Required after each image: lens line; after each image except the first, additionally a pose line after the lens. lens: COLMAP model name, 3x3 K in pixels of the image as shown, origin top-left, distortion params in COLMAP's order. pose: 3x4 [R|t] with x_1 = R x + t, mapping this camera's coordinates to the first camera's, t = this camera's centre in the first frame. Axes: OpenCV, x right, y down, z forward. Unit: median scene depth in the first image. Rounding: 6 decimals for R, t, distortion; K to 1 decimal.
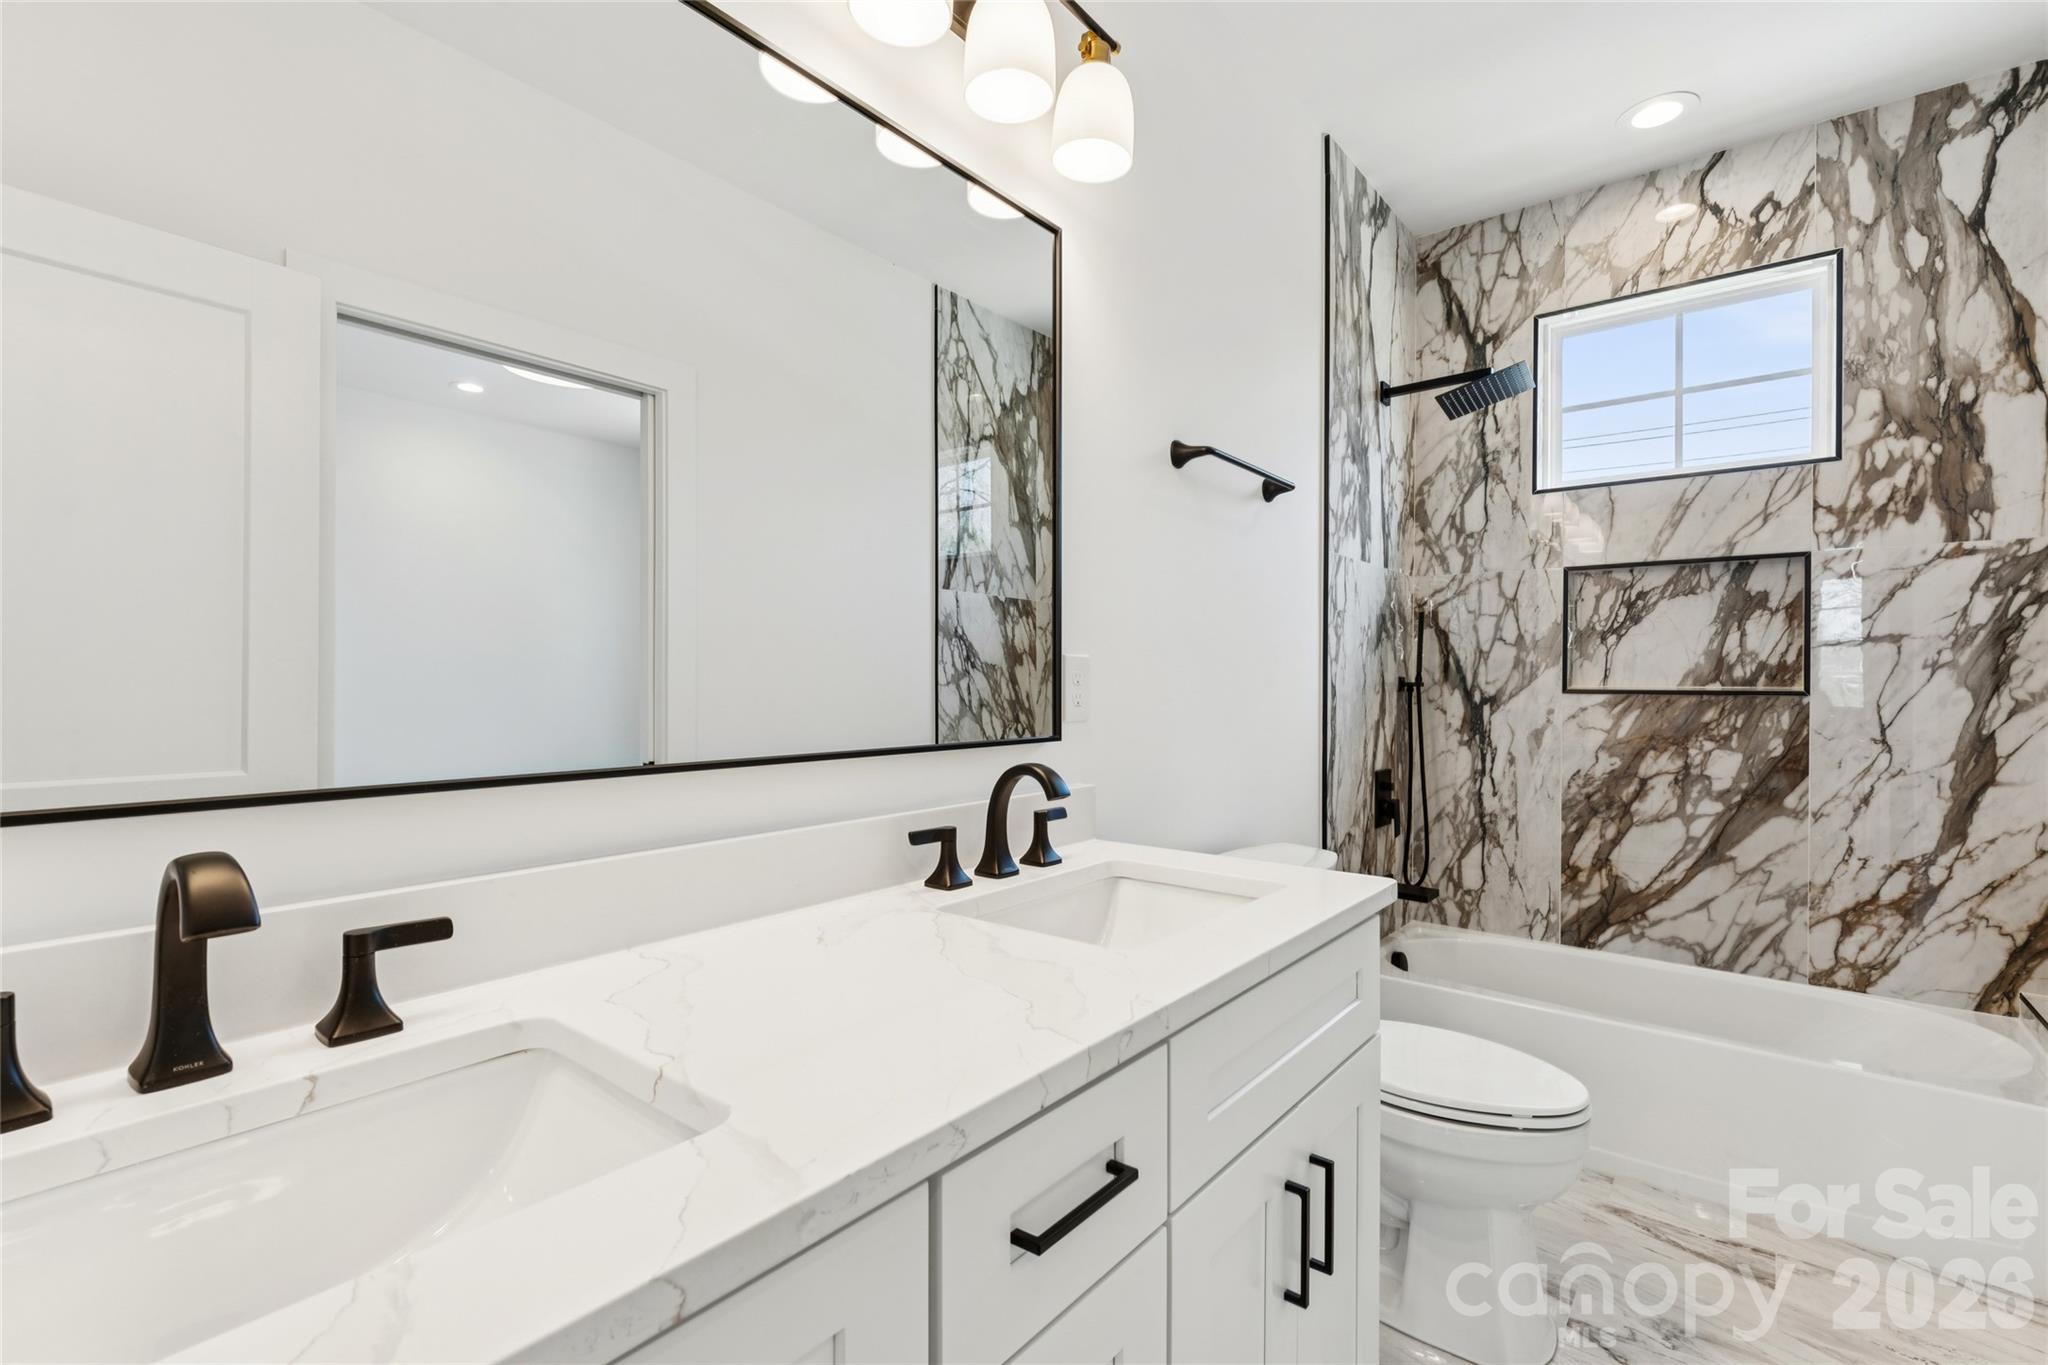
lens RADIAL K [[926.2, 0, 1014.1], [0, 926.2, 679.7], [0, 0, 1]] dist [-0.001375, 0.000250]
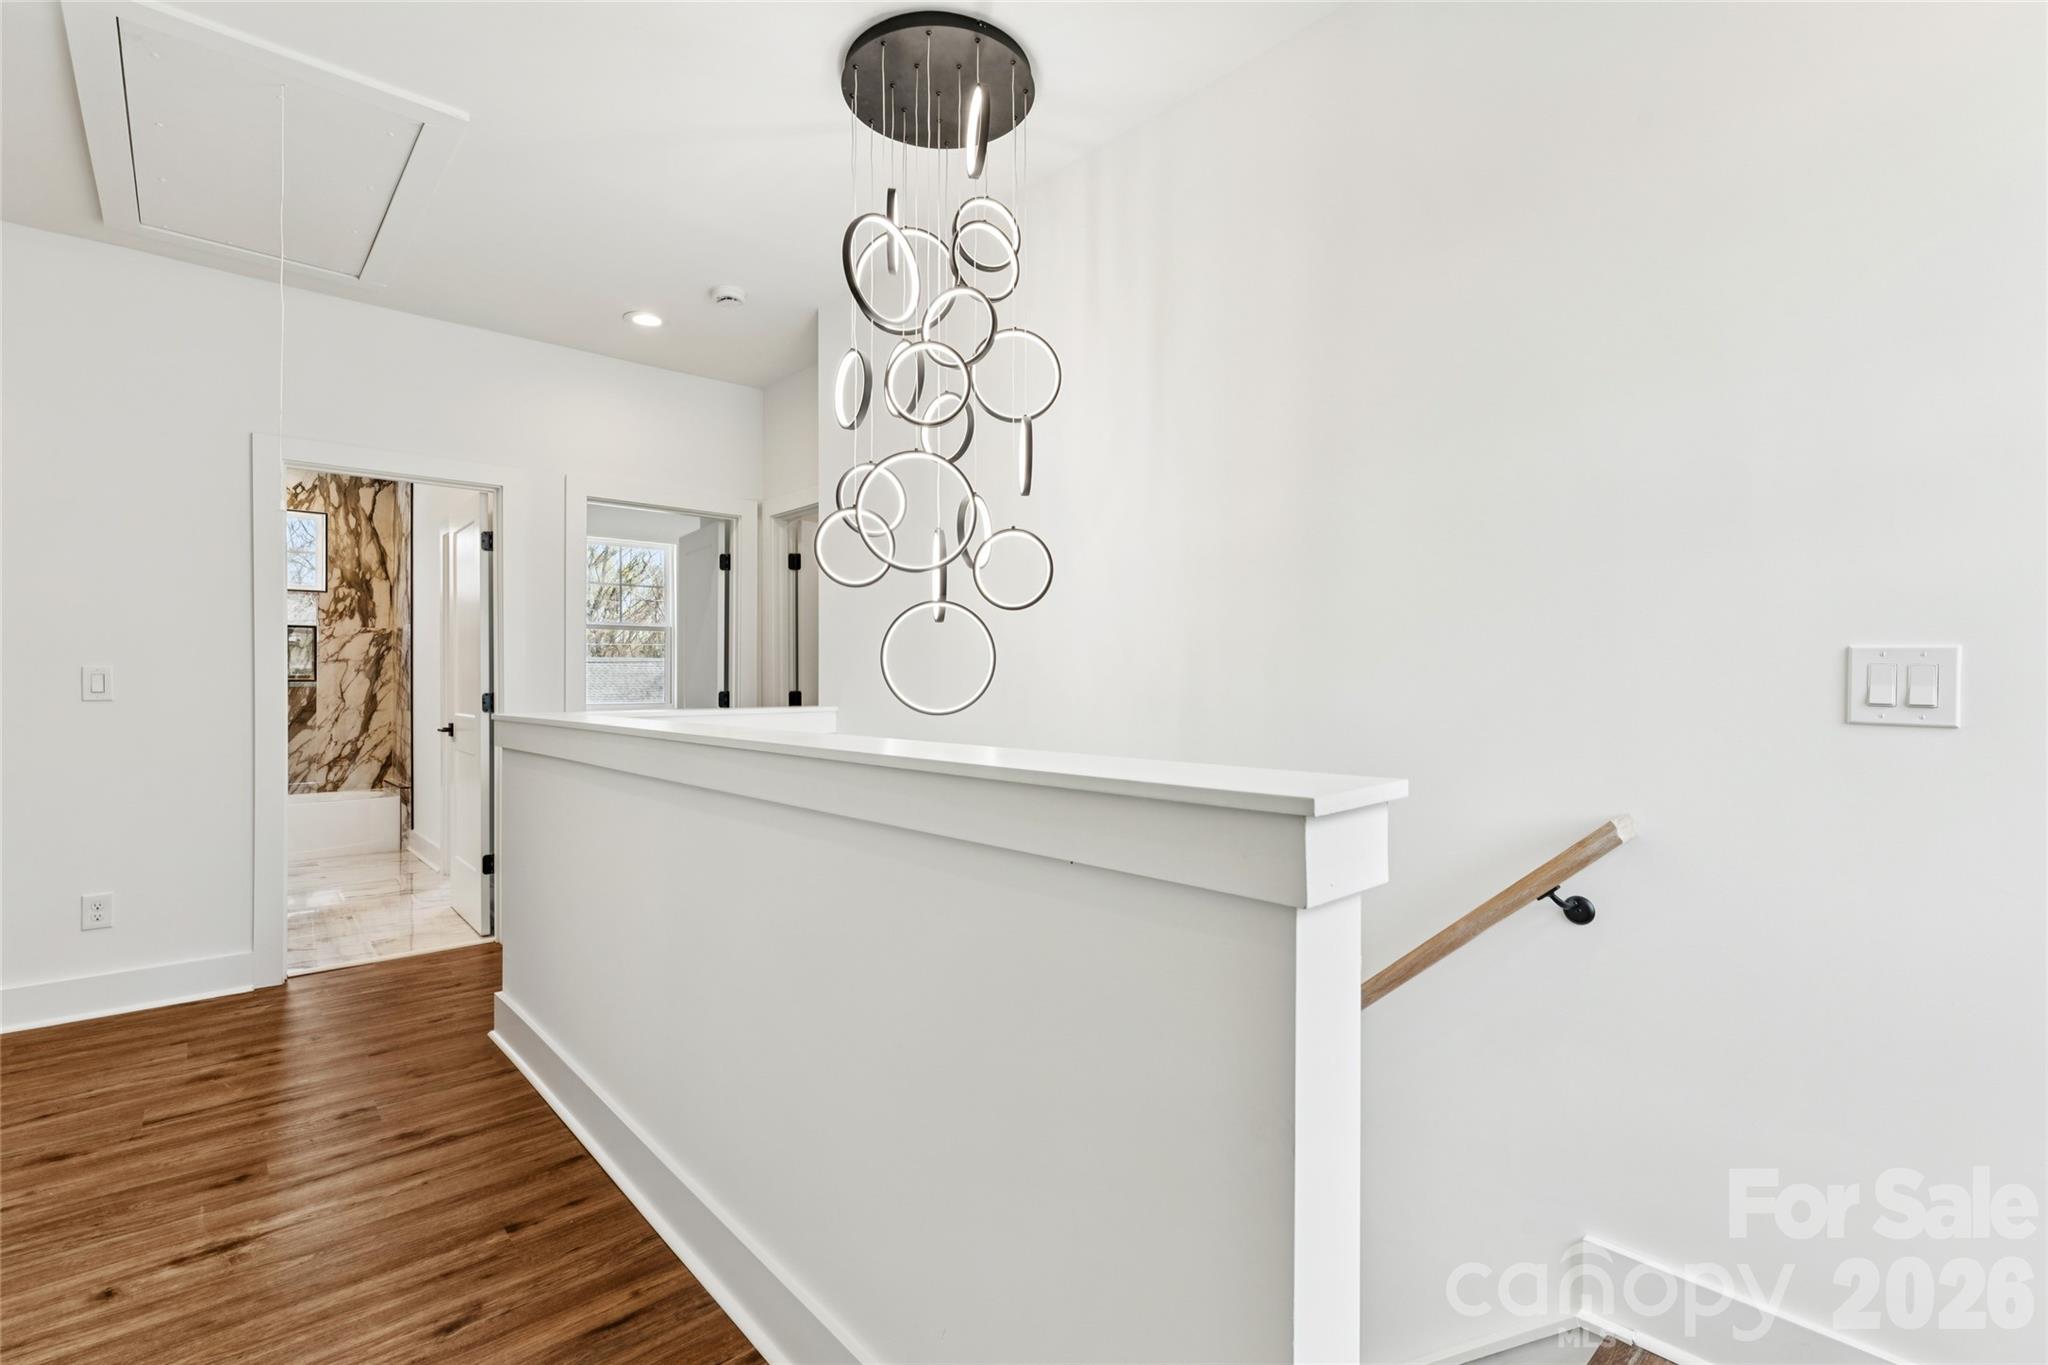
lens RADIAL K [[926.2, 0, 1028.3], [0, 926.2, 680.1], [0, 0, 1]] dist [-0.001375, 0.000250]
pose [[0.138481, -0.010447, 0.990310, -1.497184], [-0.002902, 0.999936, 0.010954, -0.021961], [-0.990361, -0.004391, 0.138442, -1.395241]]
